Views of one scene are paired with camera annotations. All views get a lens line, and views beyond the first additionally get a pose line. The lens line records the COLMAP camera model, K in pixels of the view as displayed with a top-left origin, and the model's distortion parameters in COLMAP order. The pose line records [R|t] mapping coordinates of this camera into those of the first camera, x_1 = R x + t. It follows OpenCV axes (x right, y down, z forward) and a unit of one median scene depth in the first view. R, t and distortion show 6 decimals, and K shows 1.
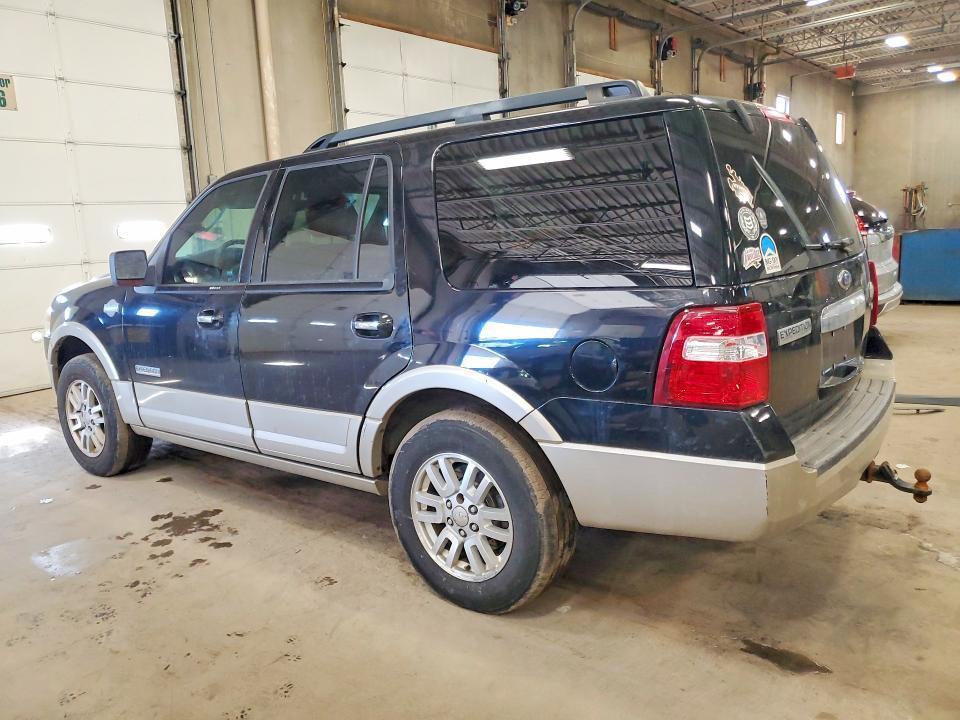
lens RADIAL K [[757.2, 0, 475.0], [0, 757.2, 361.7], [0, 0, 1]] dist [0.009017, -0.000142]
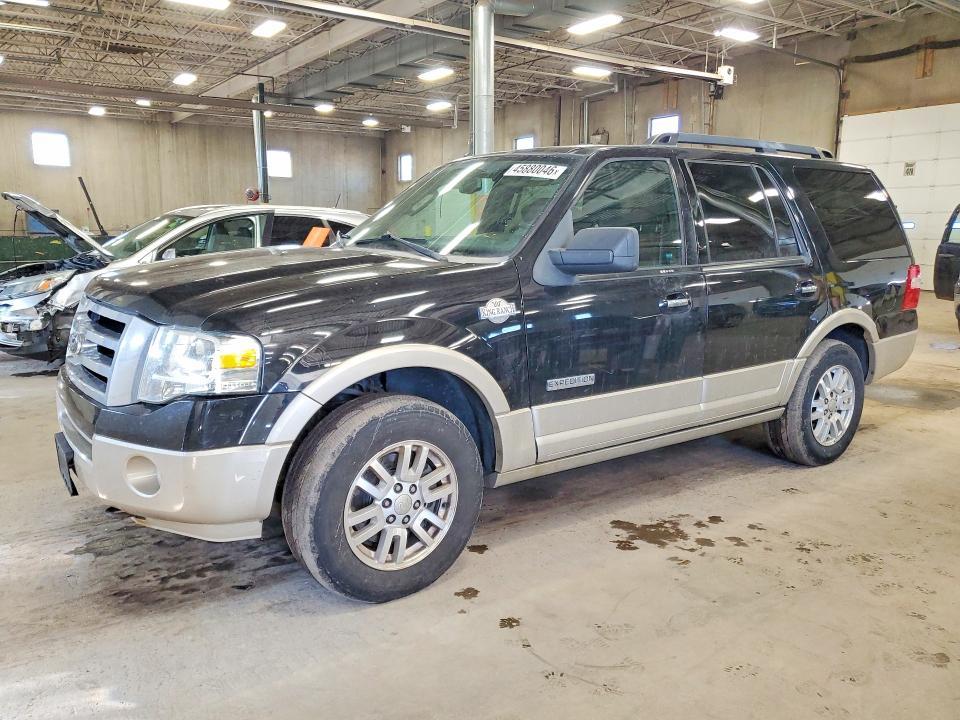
lens RADIAL K [[757.2, 0, 475.8], [0, 757.2, 358.7], [0, 0, 1]] dist [0.009017, -0.000142]
pose [[0.248490, -0.104929, 0.962934, -1.319924], [0.143274, 0.987162, 0.070596, -0.088701], [-0.957980, 0.120421, 0.260334, 0.970771]]
